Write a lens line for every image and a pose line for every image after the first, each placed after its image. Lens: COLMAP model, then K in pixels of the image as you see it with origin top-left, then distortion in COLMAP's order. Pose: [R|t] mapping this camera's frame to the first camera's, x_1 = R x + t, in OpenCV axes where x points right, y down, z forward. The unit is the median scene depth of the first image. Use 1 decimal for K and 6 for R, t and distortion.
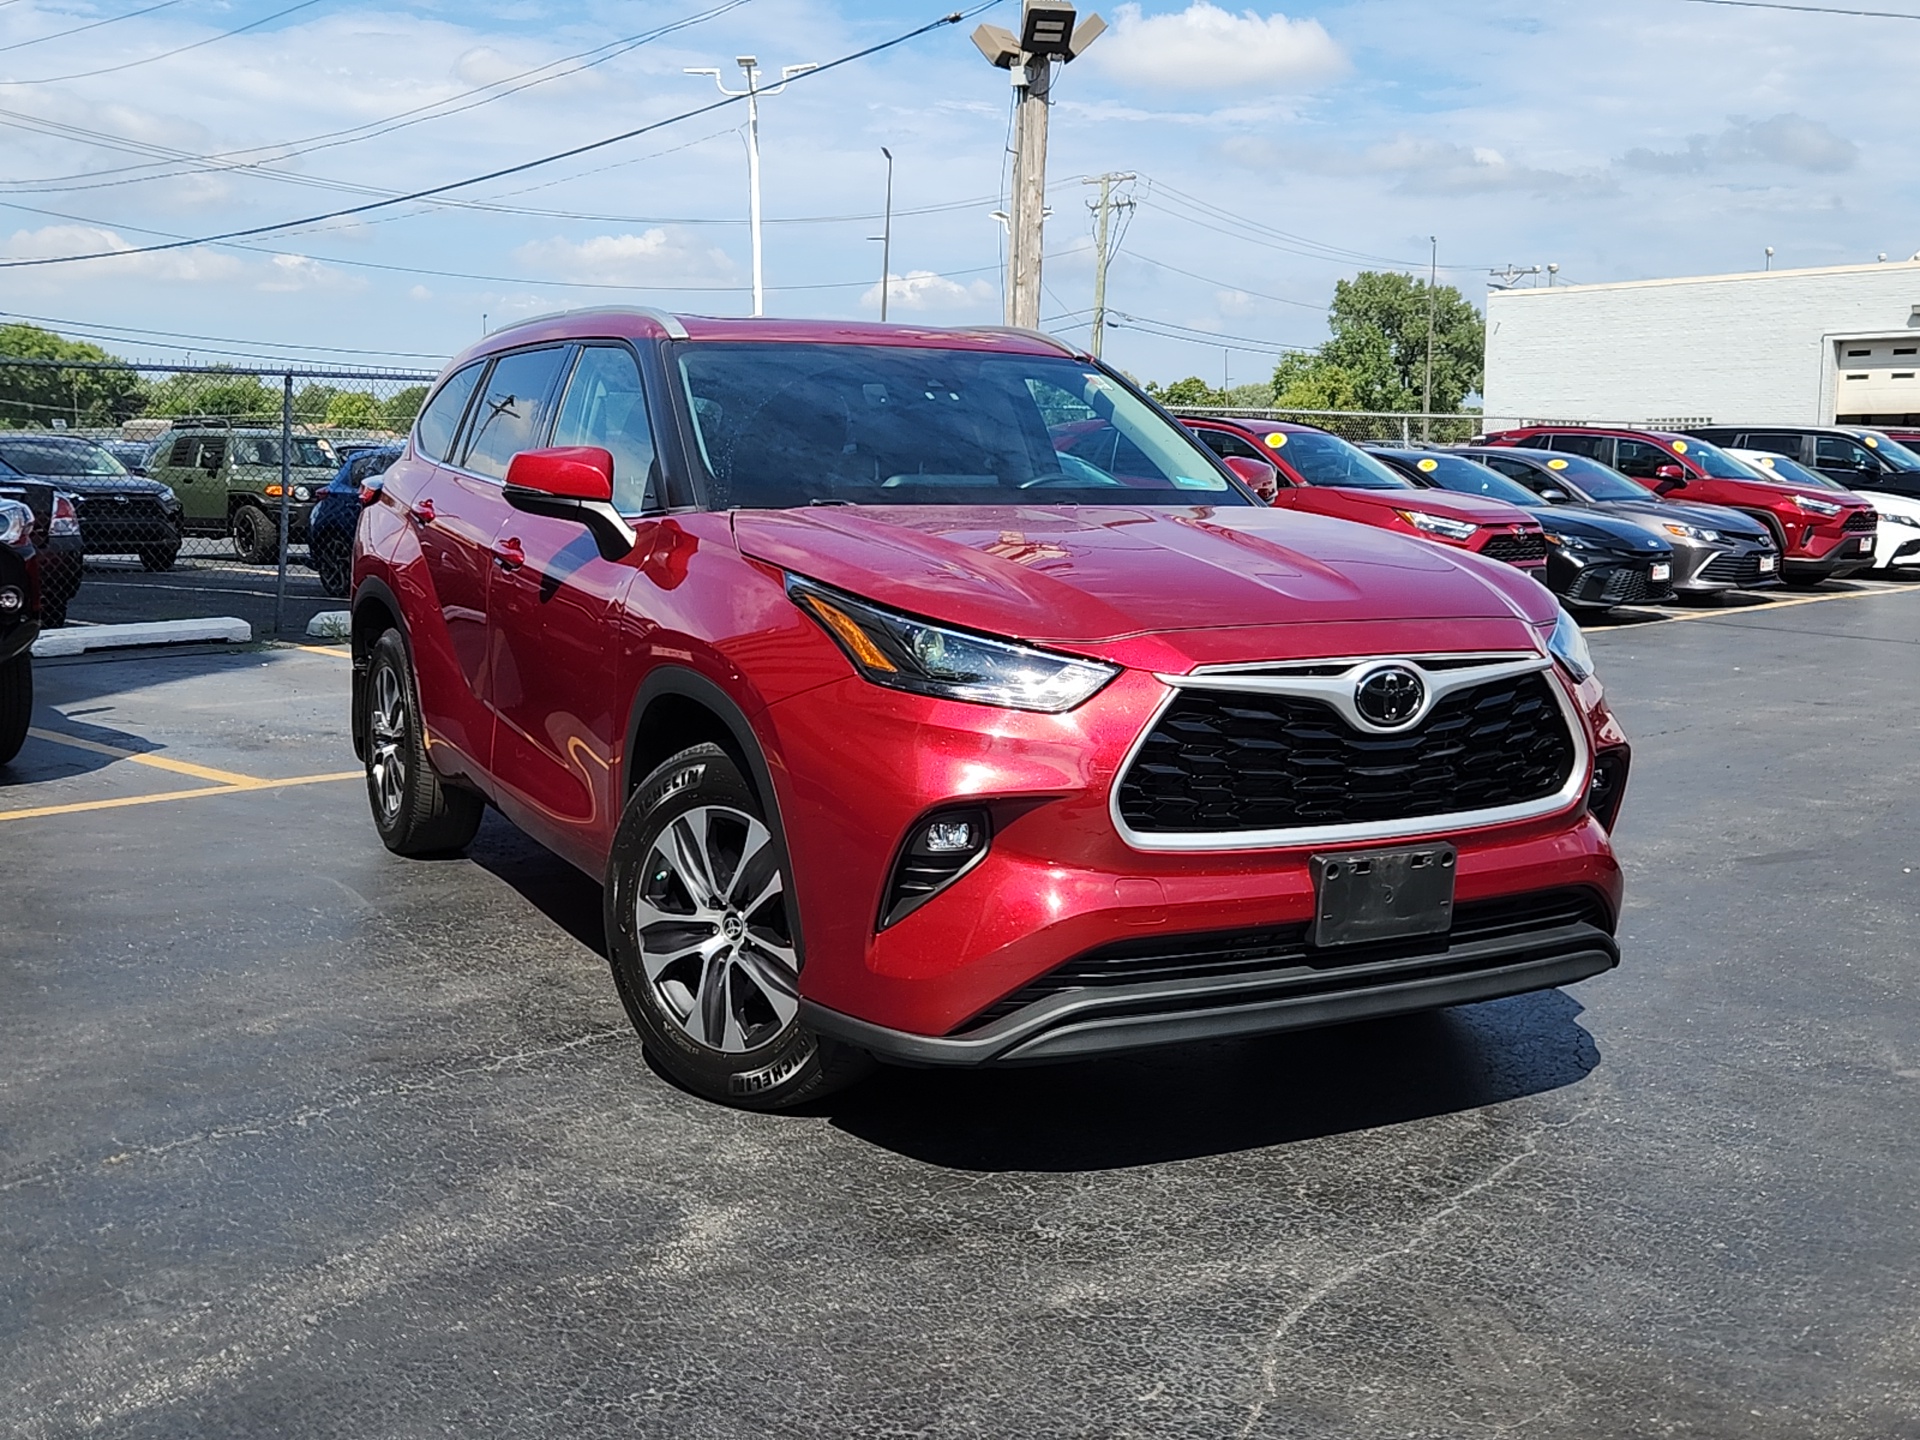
lens RADIAL K [[1789.4, 0, 1003.3], [0, 1789.4, 859.1], [0, 0, 1]] dist [0.099803, -0.137030]
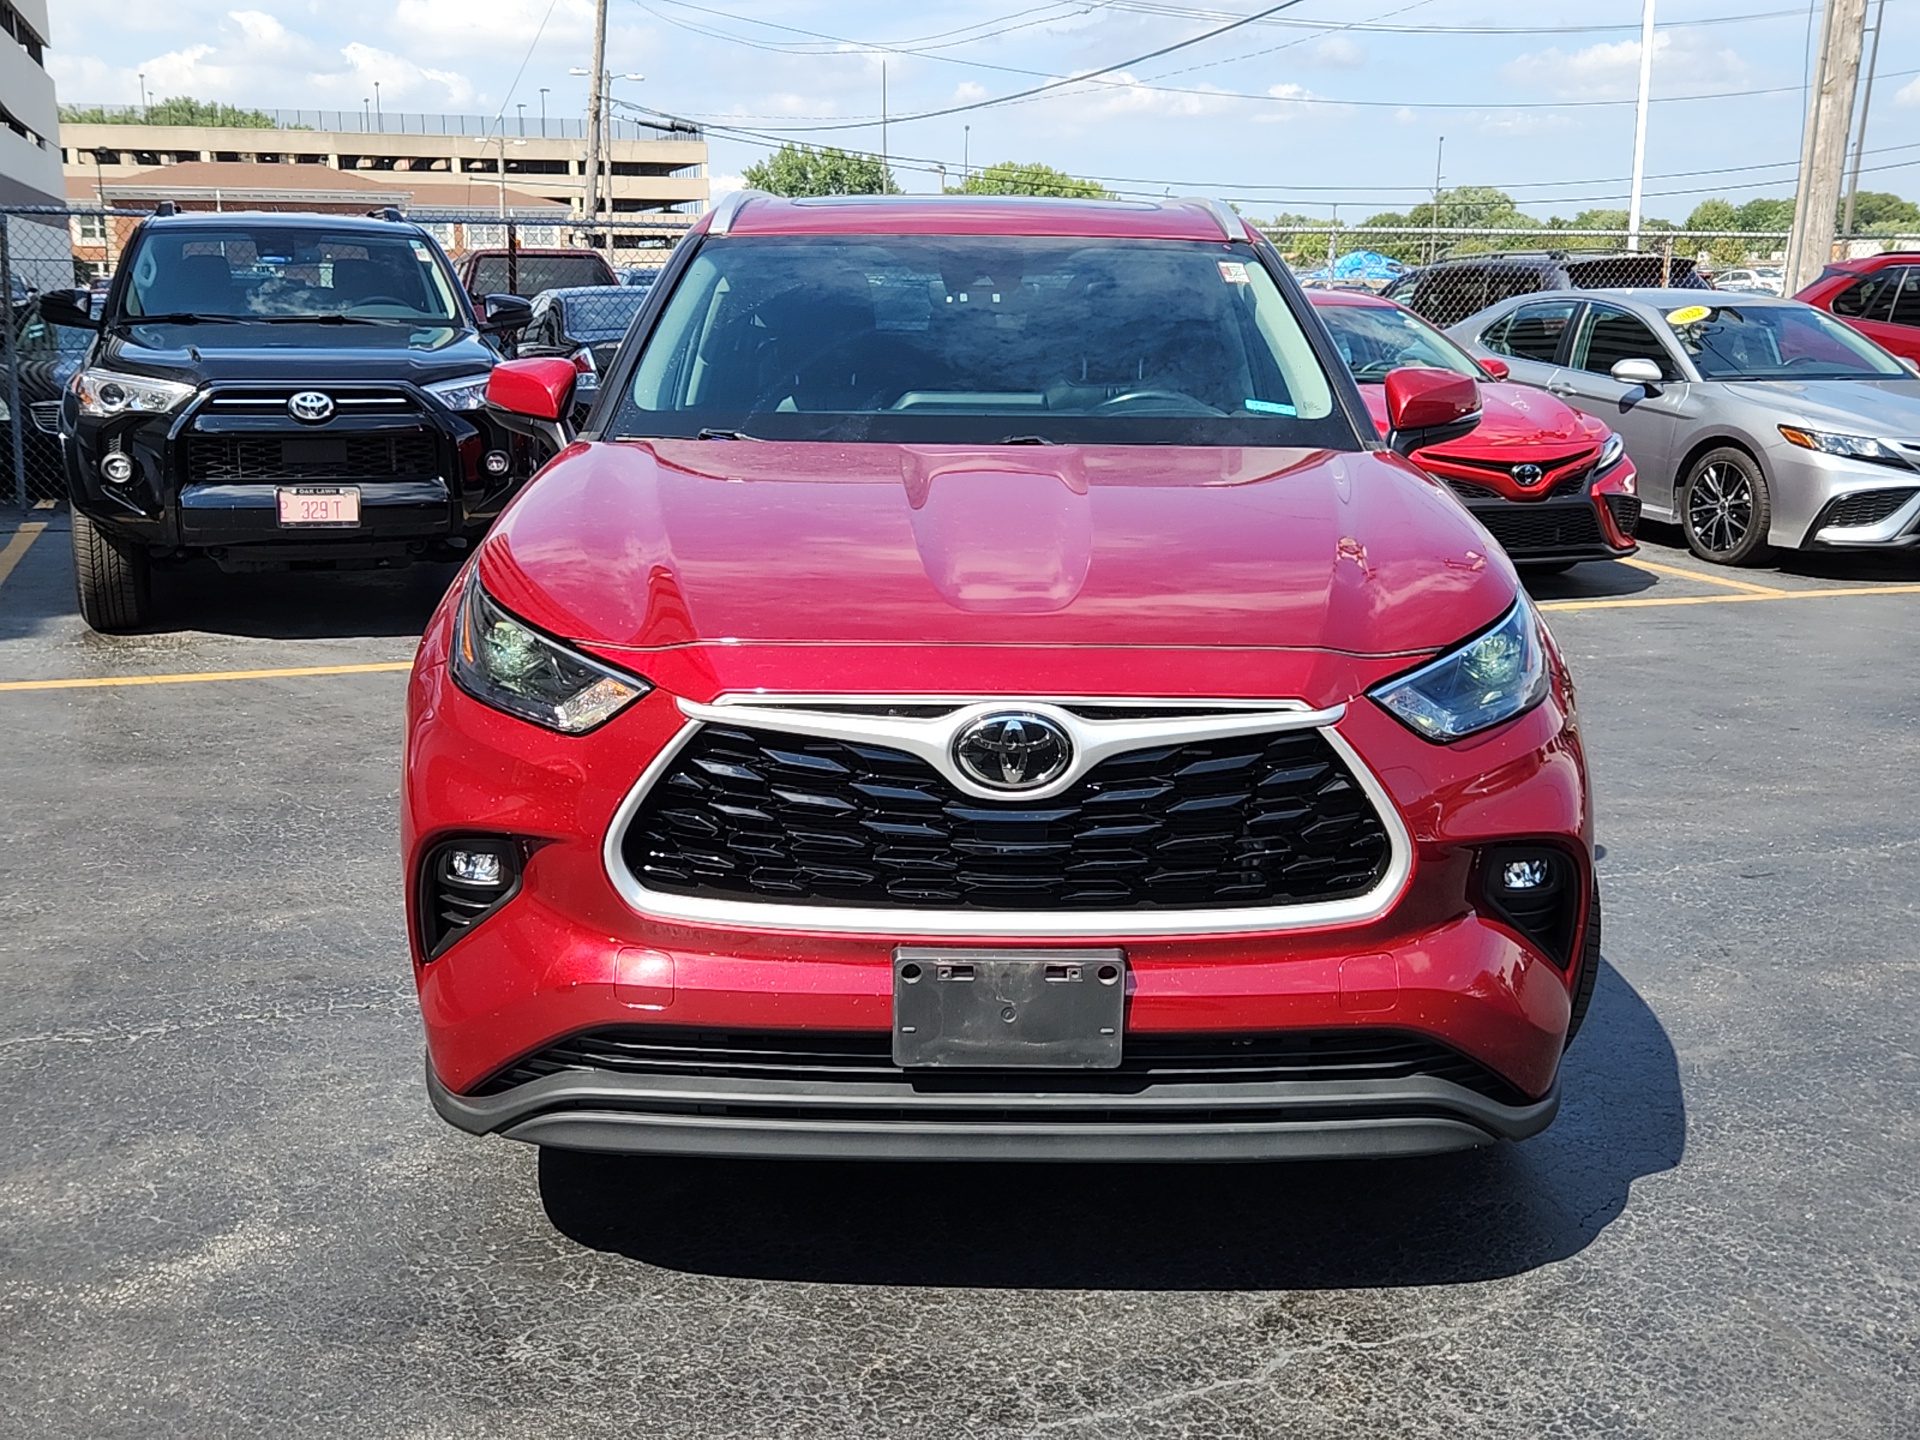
lens RADIAL K [[1789.4, 0, 1003.3], [0, 1789.4, 859.1], [0, 0, 1]] dist [0.099803, -0.137030]
pose [[0.883763, 0.131611, -0.449044, 0.545323], [-0.093205, 0.989913, 0.106700, -0.124313], [0.458558, -0.052444, 0.887116, 0.342664]]
